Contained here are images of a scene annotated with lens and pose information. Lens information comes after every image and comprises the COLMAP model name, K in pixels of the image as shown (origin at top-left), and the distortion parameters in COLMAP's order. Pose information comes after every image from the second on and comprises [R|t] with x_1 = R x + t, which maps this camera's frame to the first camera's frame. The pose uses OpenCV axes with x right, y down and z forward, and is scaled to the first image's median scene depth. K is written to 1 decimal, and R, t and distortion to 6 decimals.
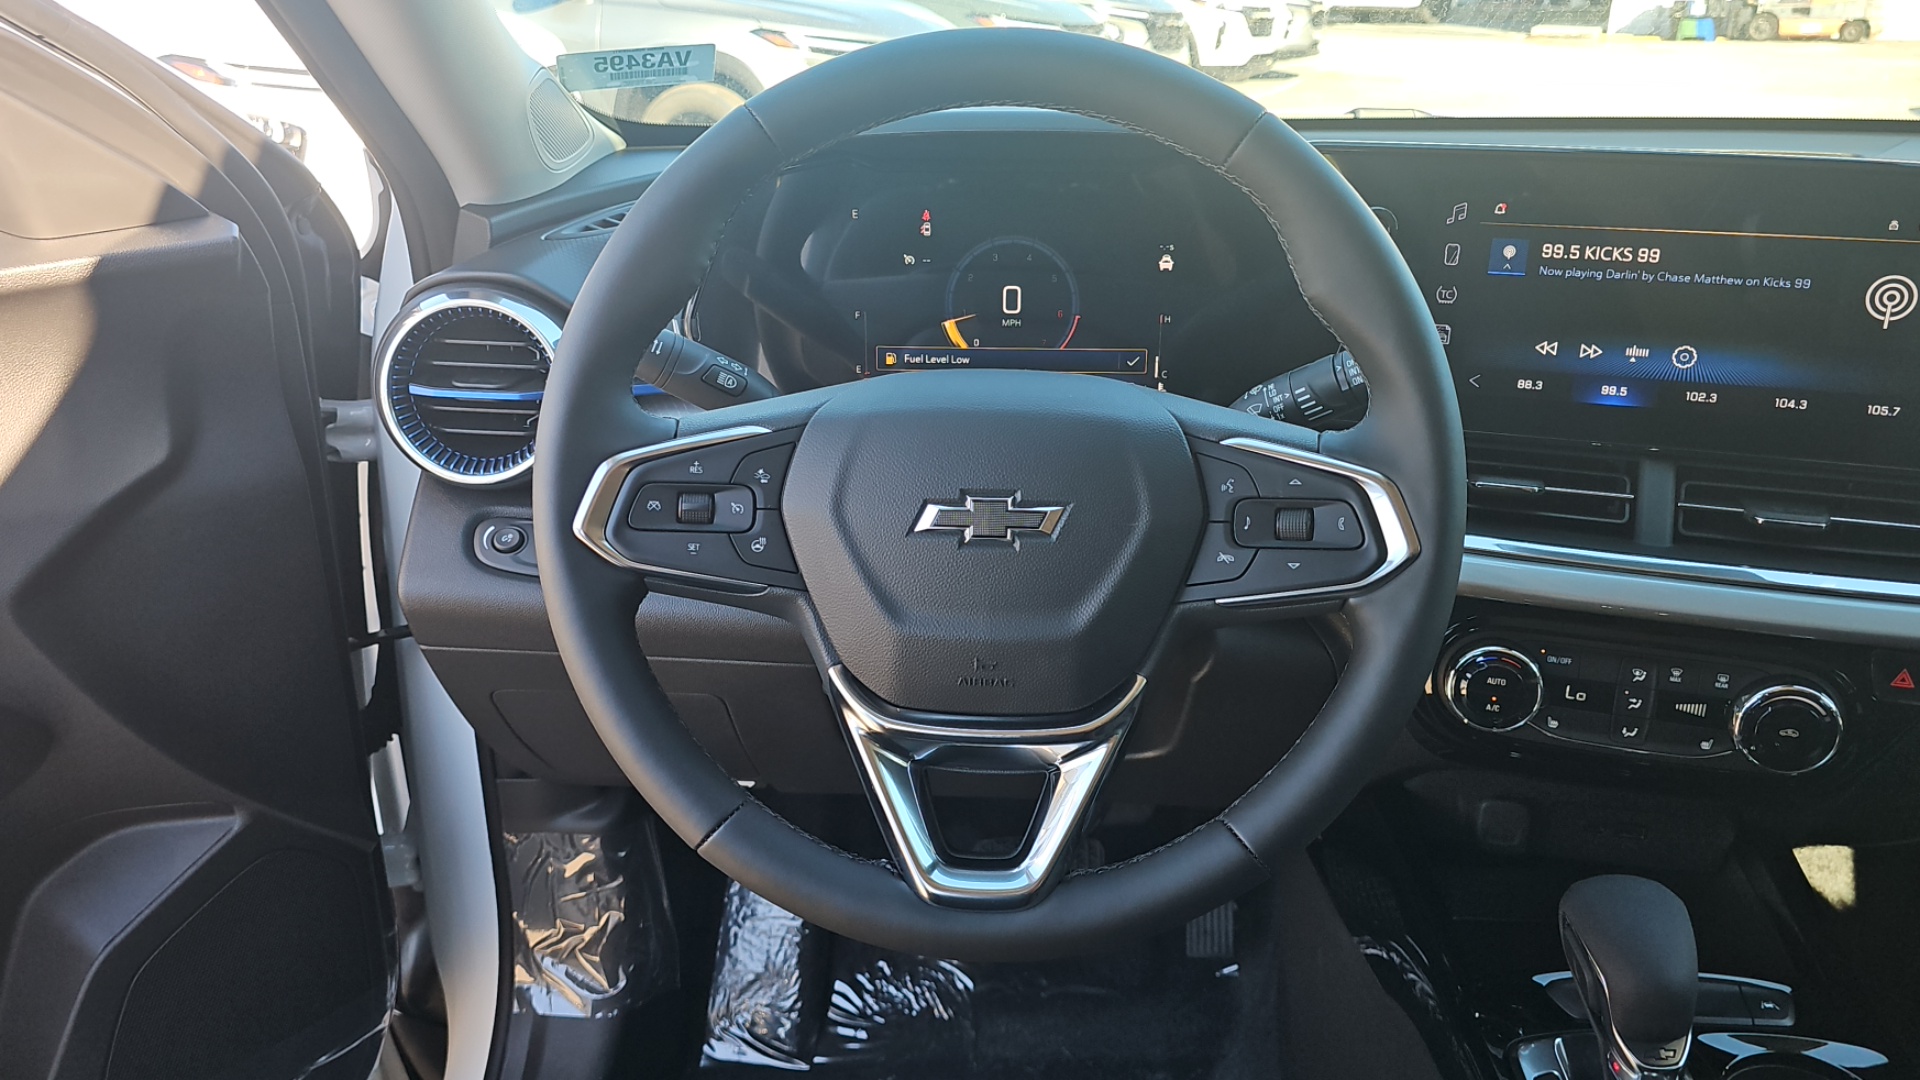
lens RADIAL K [[1375.4, 0, 968.4], [0, 1375.4, 531.8], [0, 0, 1]] dist [0.065332, -0.090400]
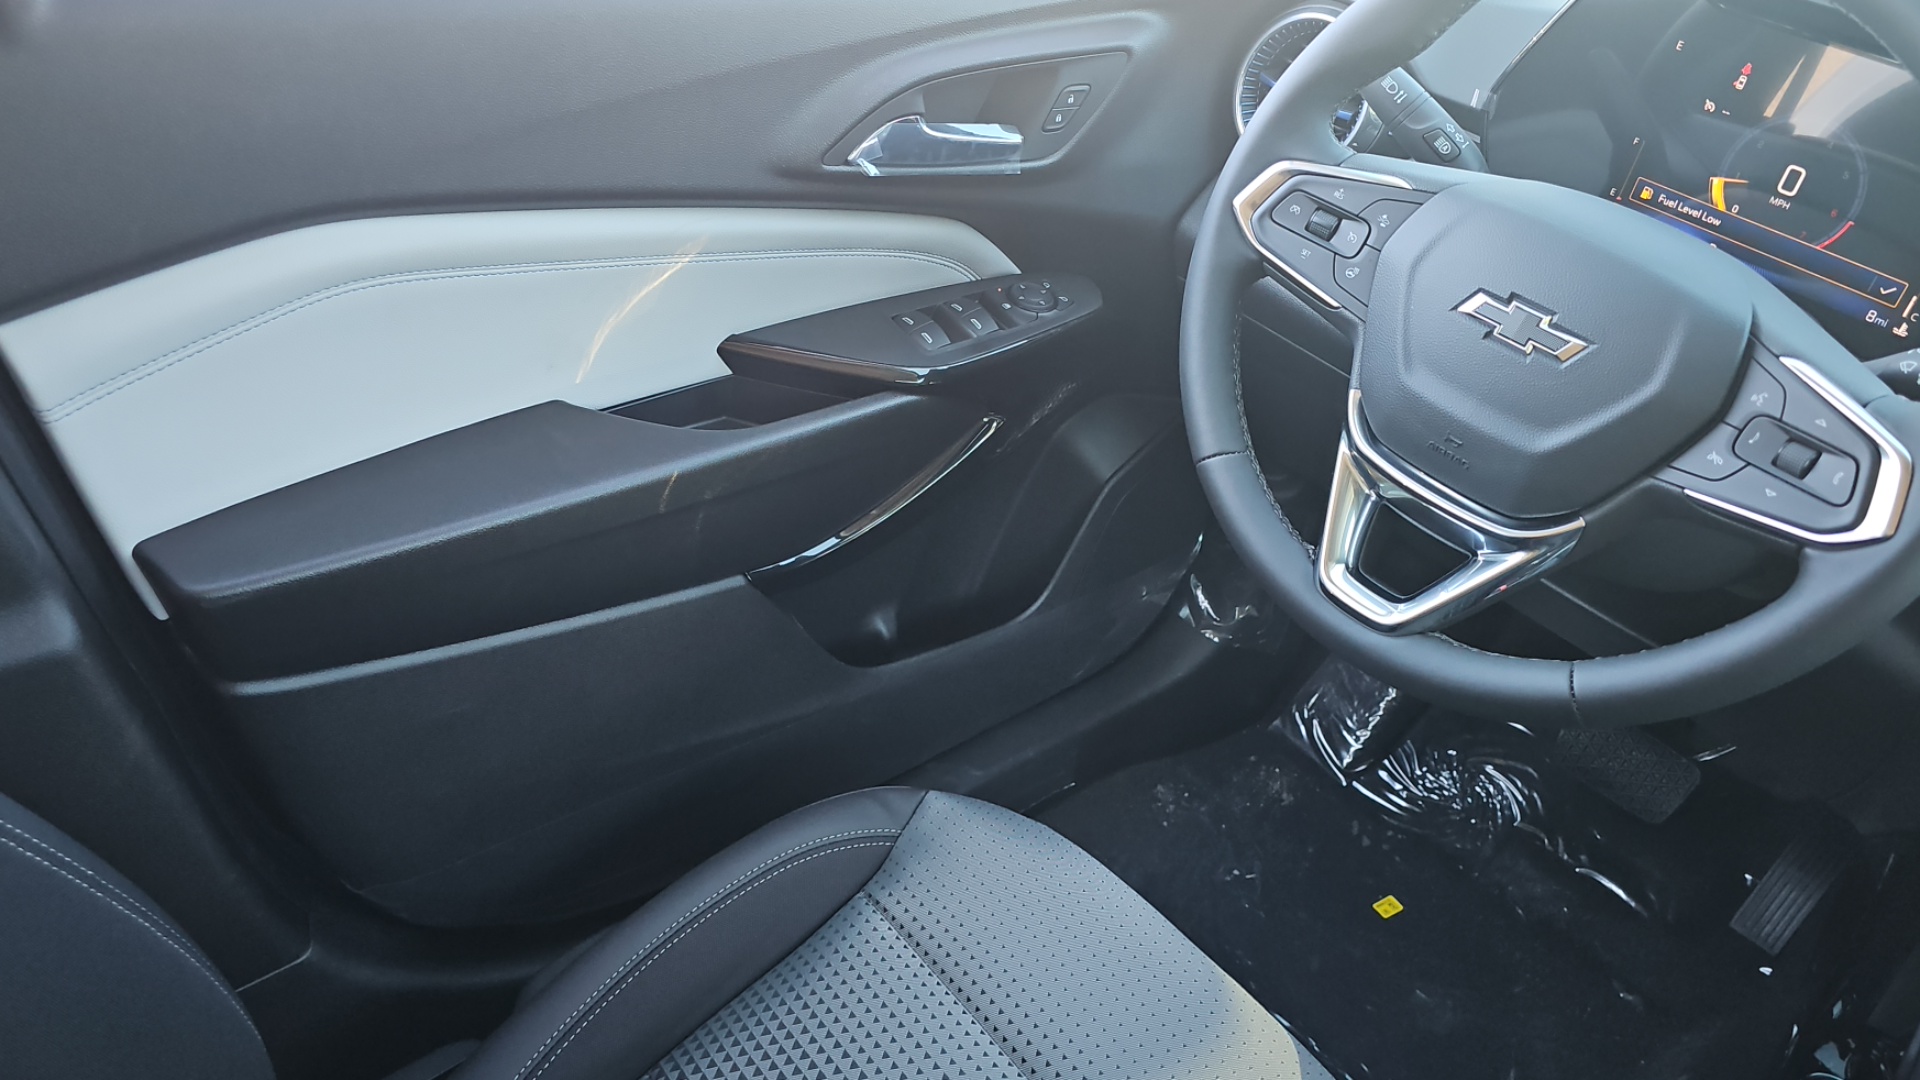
lens RADIAL K [[1386.4, 0, 983.0], [0, 1386.4, 519.8], [0, 0, 1]] dist [0.027717, -0.036649]
pose [[0.687808, 0.489293, -0.536202, 0.319614], [-0.394681, 0.872029, 0.289469, -0.021727], [0.609219, 0.012530, 0.792903, -0.138722]]
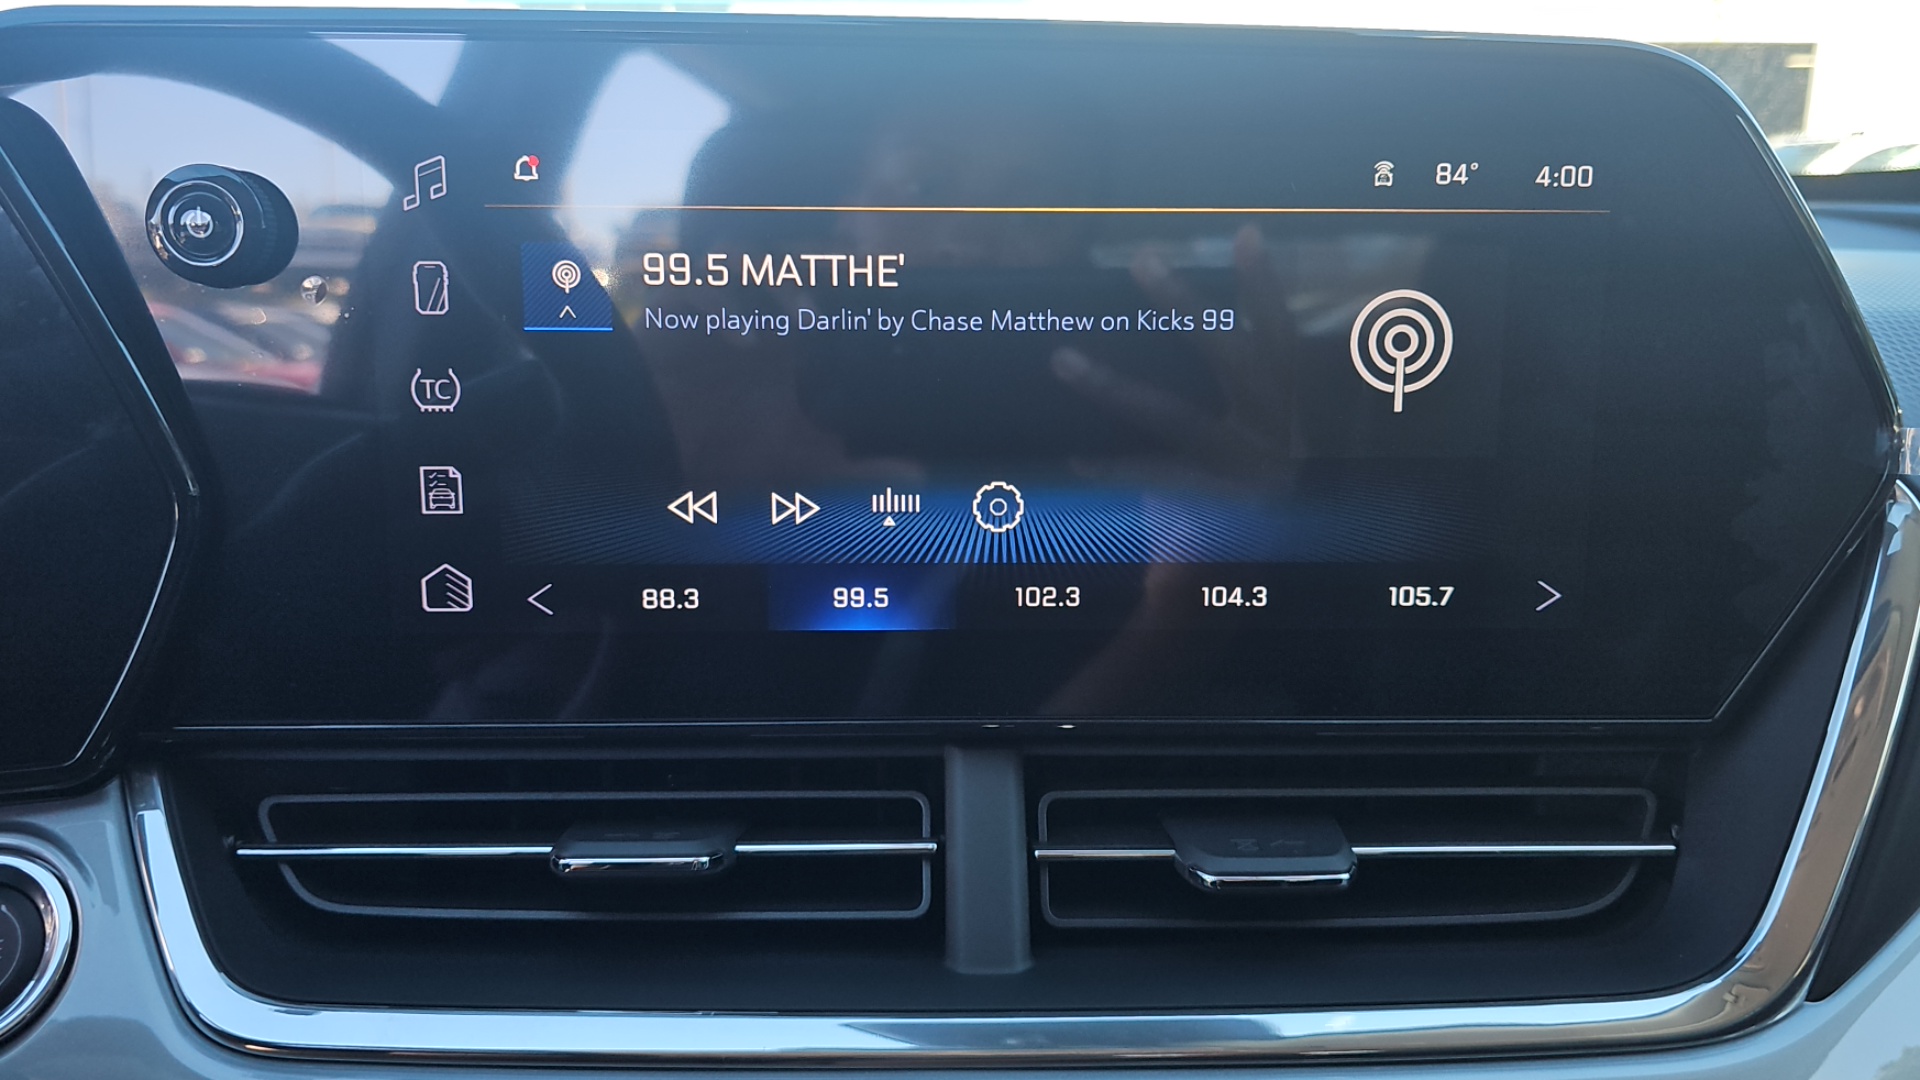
lens RADIAL K [[1386.4, 0, 983.0], [0, 1386.4, 519.8], [0, 0, 1]] dist [0.027717, -0.036649]
pose [[0.939365, -0.066120, 0.336485, 0.390766], [0.117334, 0.983983, -0.134205, -0.069839], [-0.322222, 0.165549, 0.932077, 0.646651]]
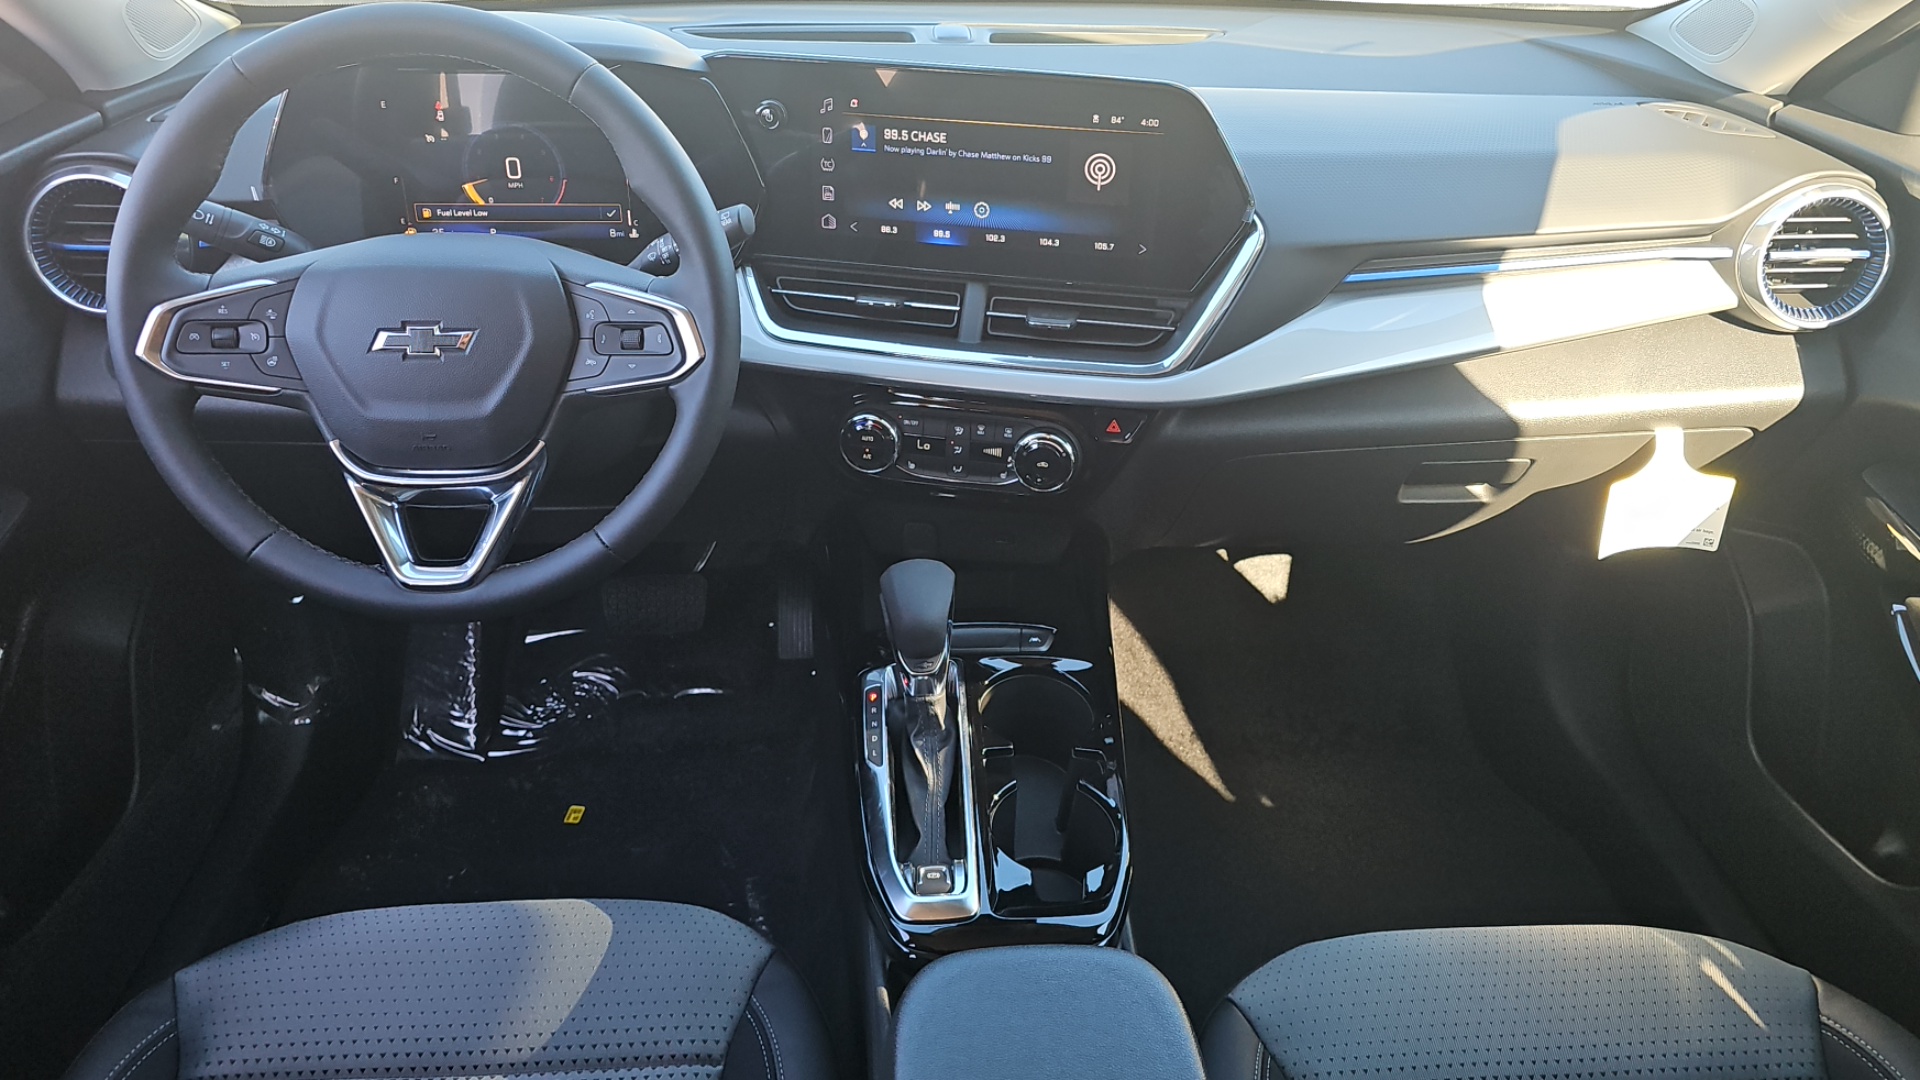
lens RADIAL K [[1375.4, 0, 968.4], [0, 1375.4, 531.8], [0, 0, 1]] dist [0.065332, -0.090400]
pose [[0.993360, -0.041516, 0.107296, 0.352920], [0.024497, 0.987560, 0.155325, -0.019250], [-0.112410, -0.151665, 0.982019, -0.490740]]
